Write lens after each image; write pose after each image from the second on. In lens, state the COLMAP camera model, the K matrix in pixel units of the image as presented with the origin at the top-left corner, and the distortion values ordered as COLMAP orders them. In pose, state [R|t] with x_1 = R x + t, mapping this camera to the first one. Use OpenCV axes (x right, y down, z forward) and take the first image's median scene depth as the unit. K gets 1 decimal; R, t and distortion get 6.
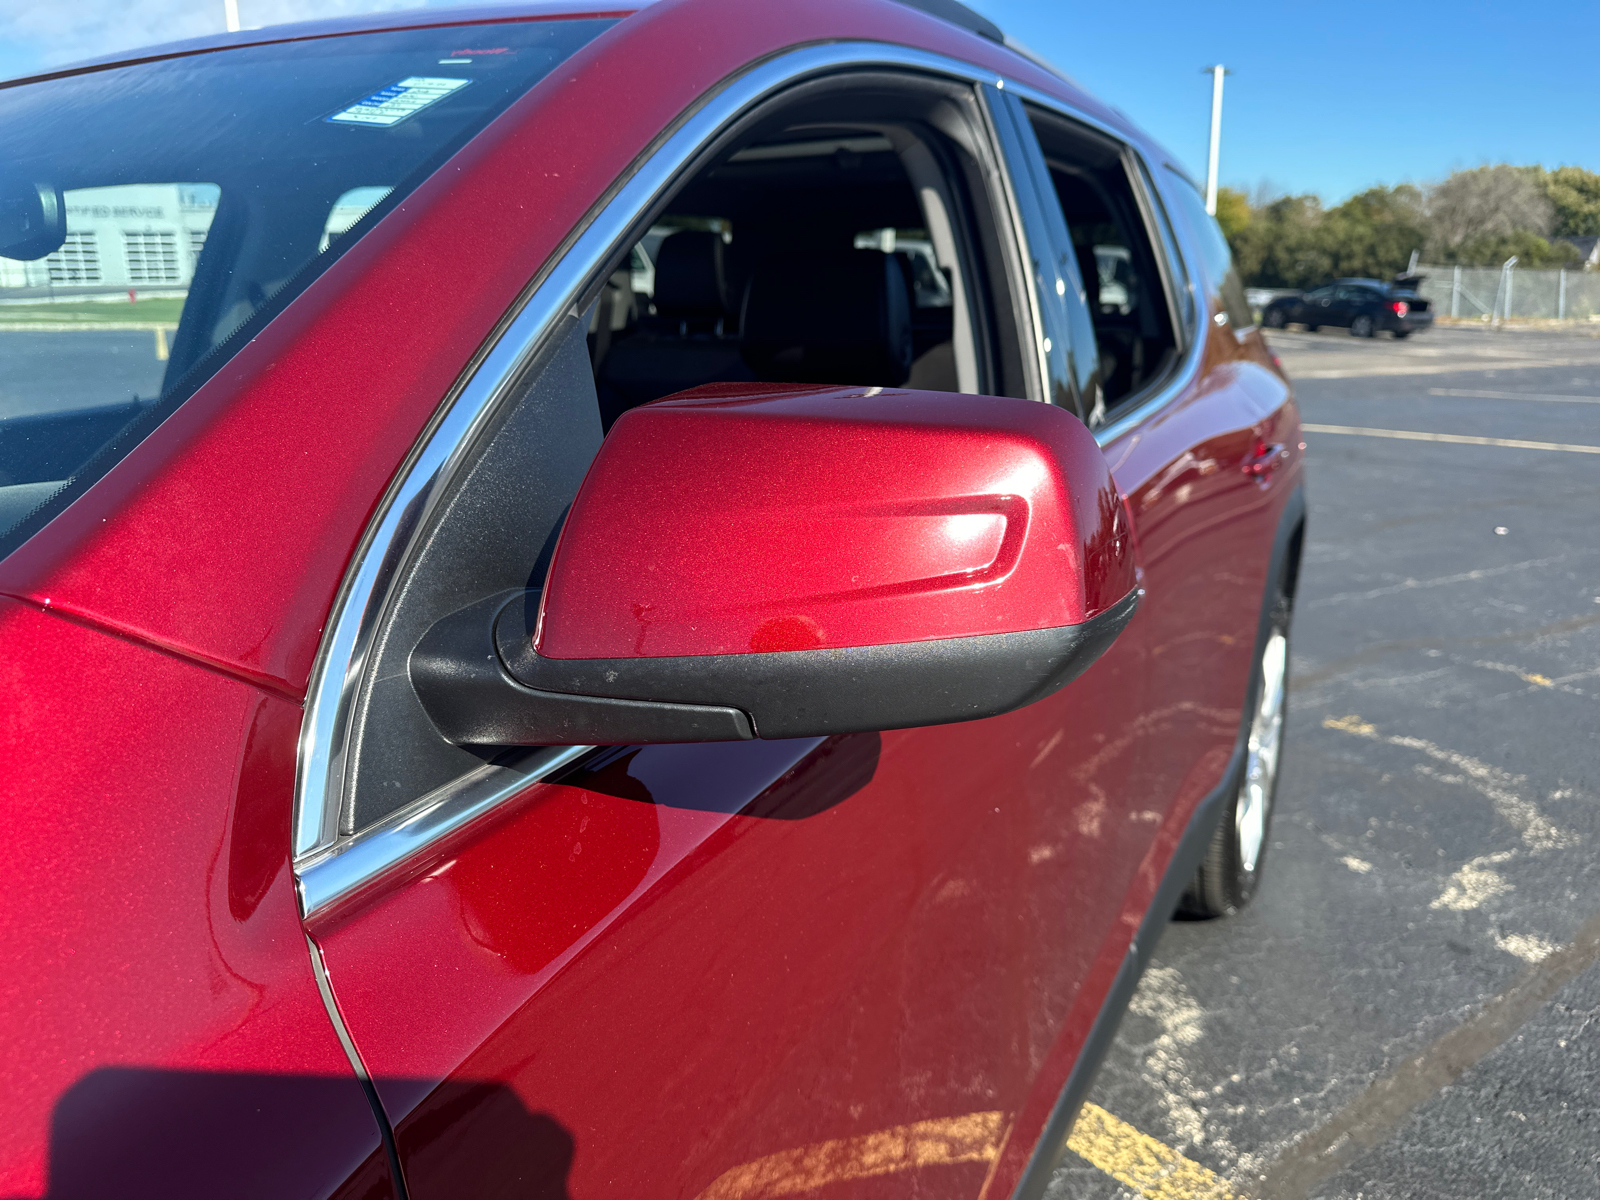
lens RADIAL K [[1155.8, 0, 772.3], [0, 1155.8, 600.6], [0, 0, 1]] dist [-0.001201, -0.044797]
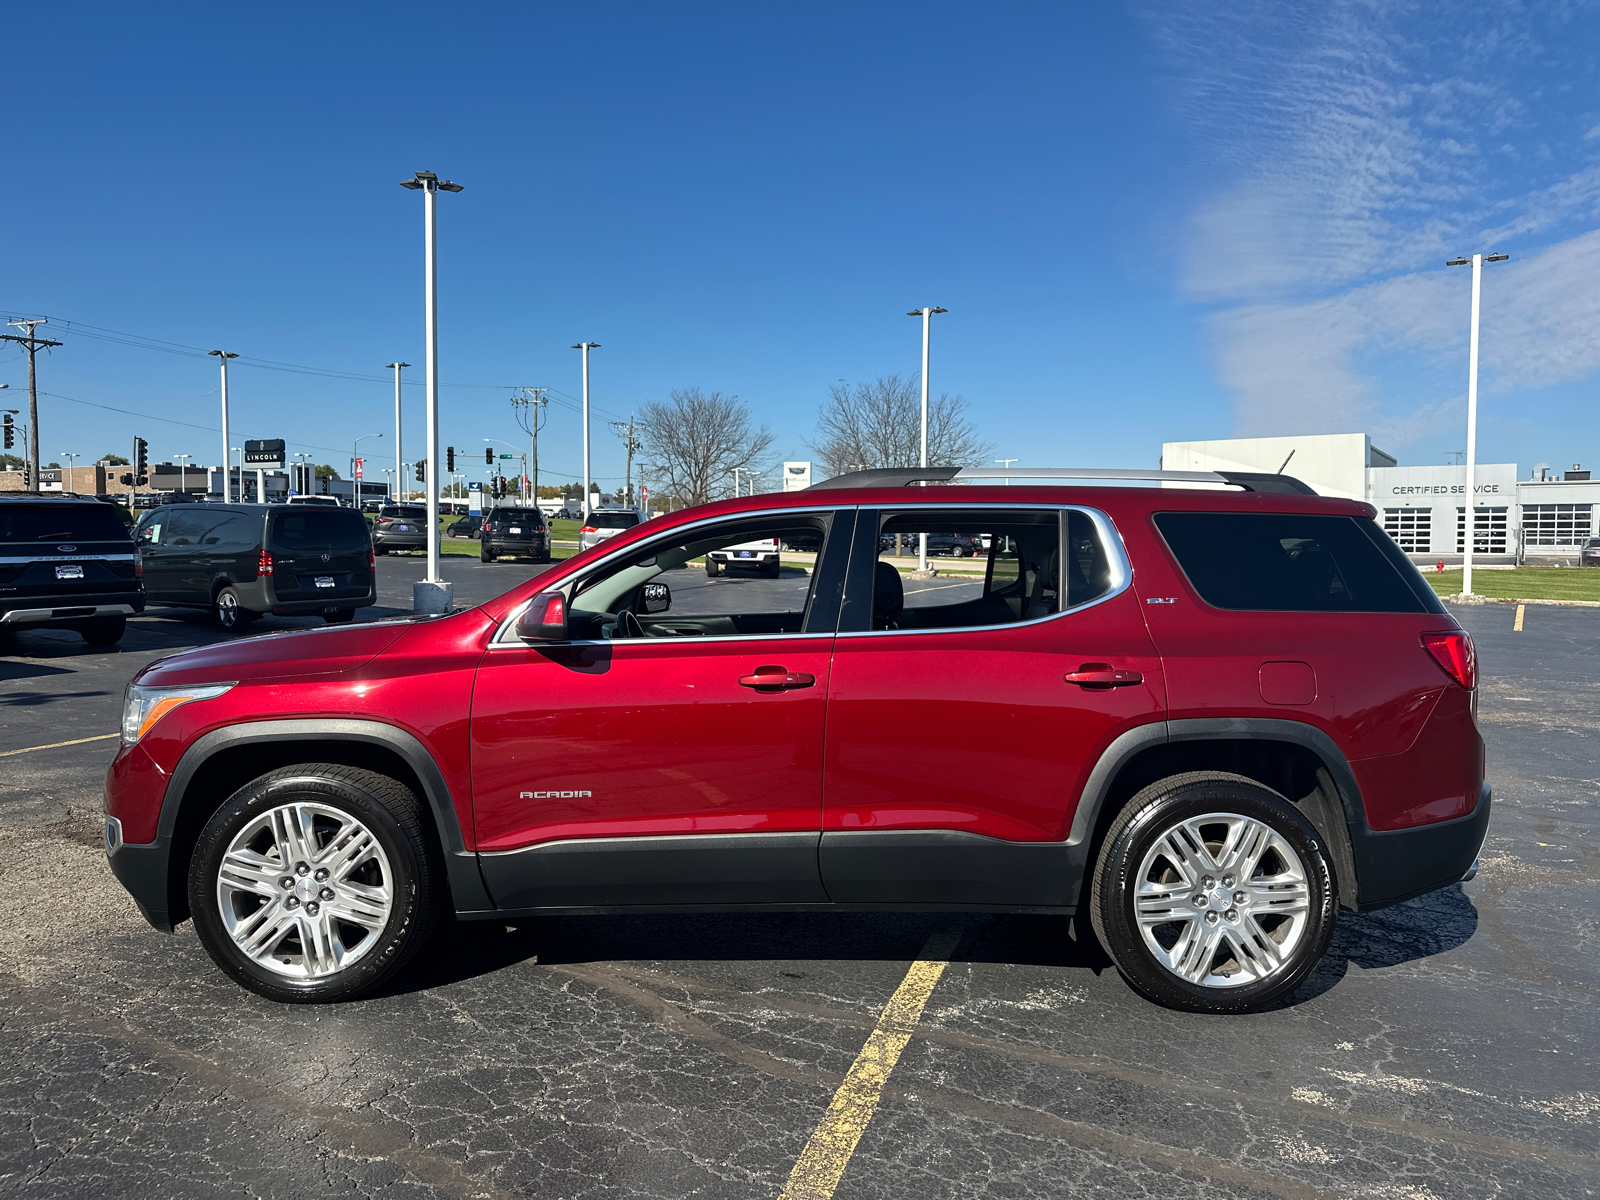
lens RADIAL K [[1178.0, 0, 800.0], [0, 1178.0, 600.0], [0, 0, 1]] dist [-0.003654, -0.002672]
pose [[0.473987, 0.040349, -0.879607, 0.155643], [-0.239086, 0.967318, -0.084462, 0.002213], [0.847452, 0.250336, 0.468143, -0.021552]]
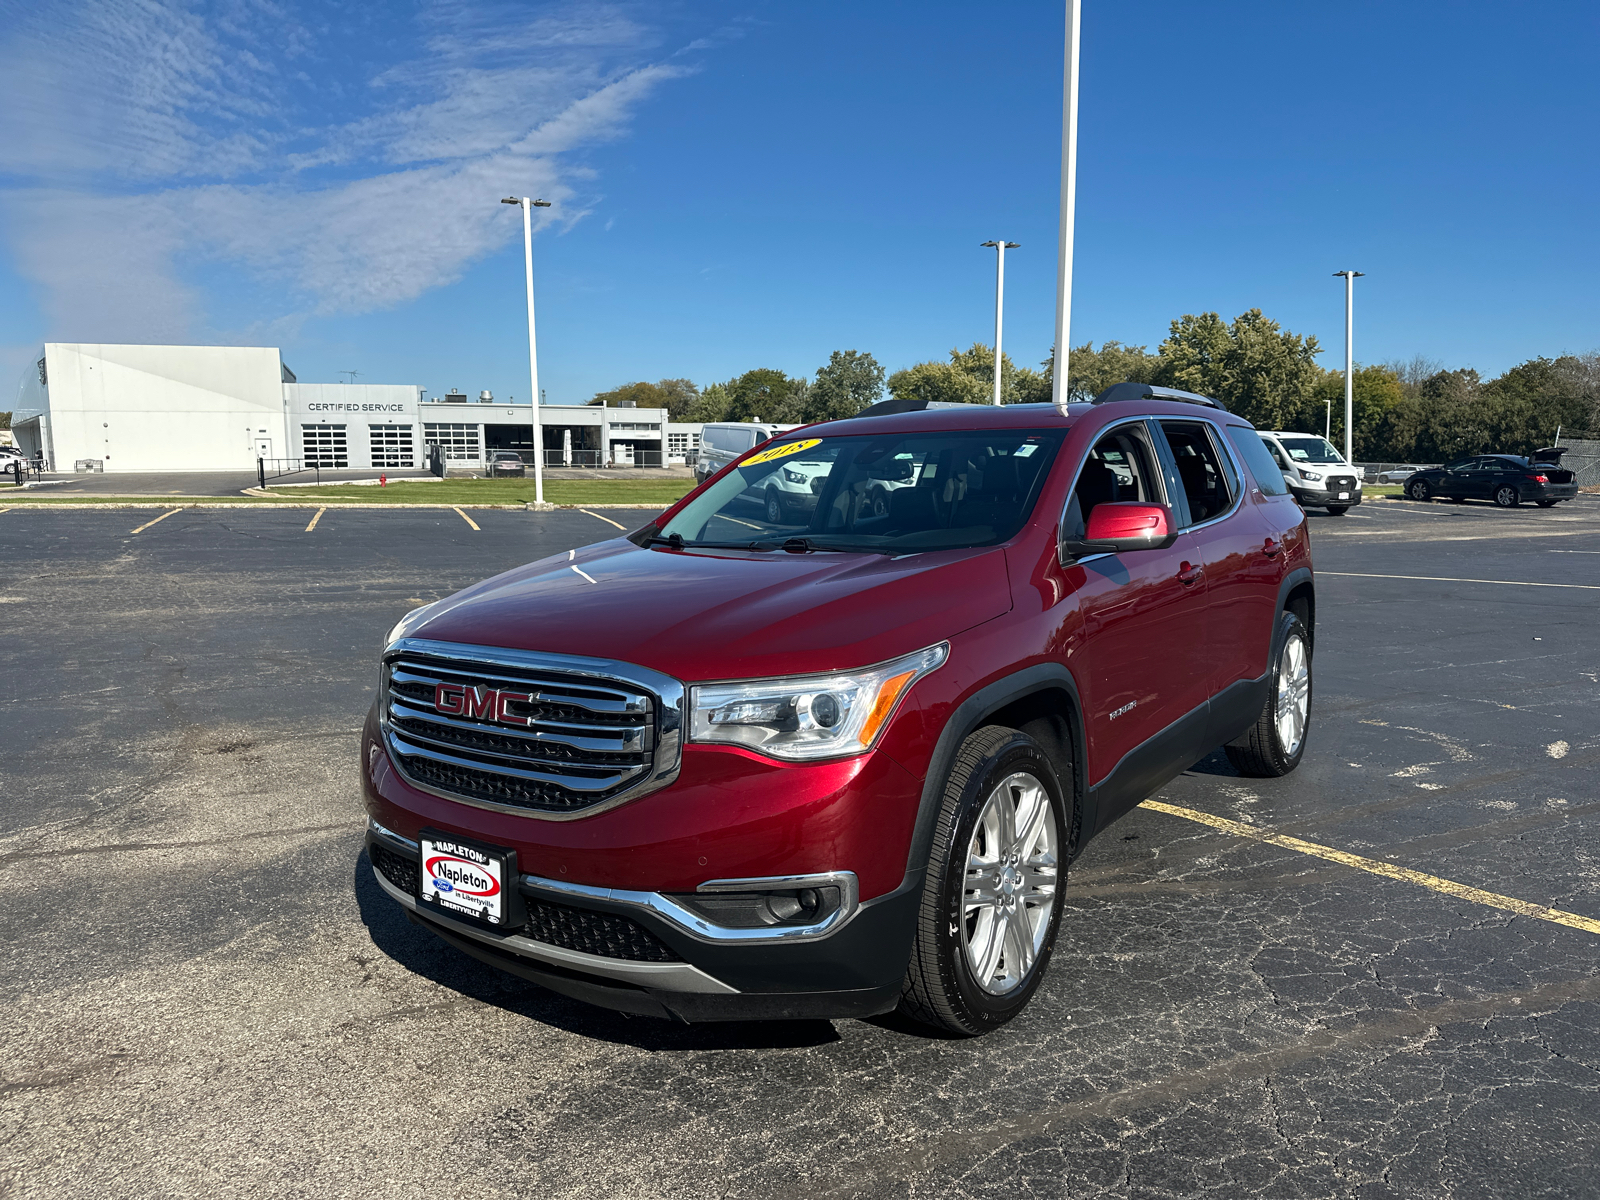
lens RADIAL K [[1179.0, 0, 800.3], [0, 1179.0, 610.0], [0, 0, 1]] dist [0.016881, -0.012752]
pose [[0.994876, 0.000562, -0.101105, -0.025770], [-0.015077, 0.989629, -0.142856, 0.032088], [0.099976, 0.143649, 0.984566, -0.129115]]
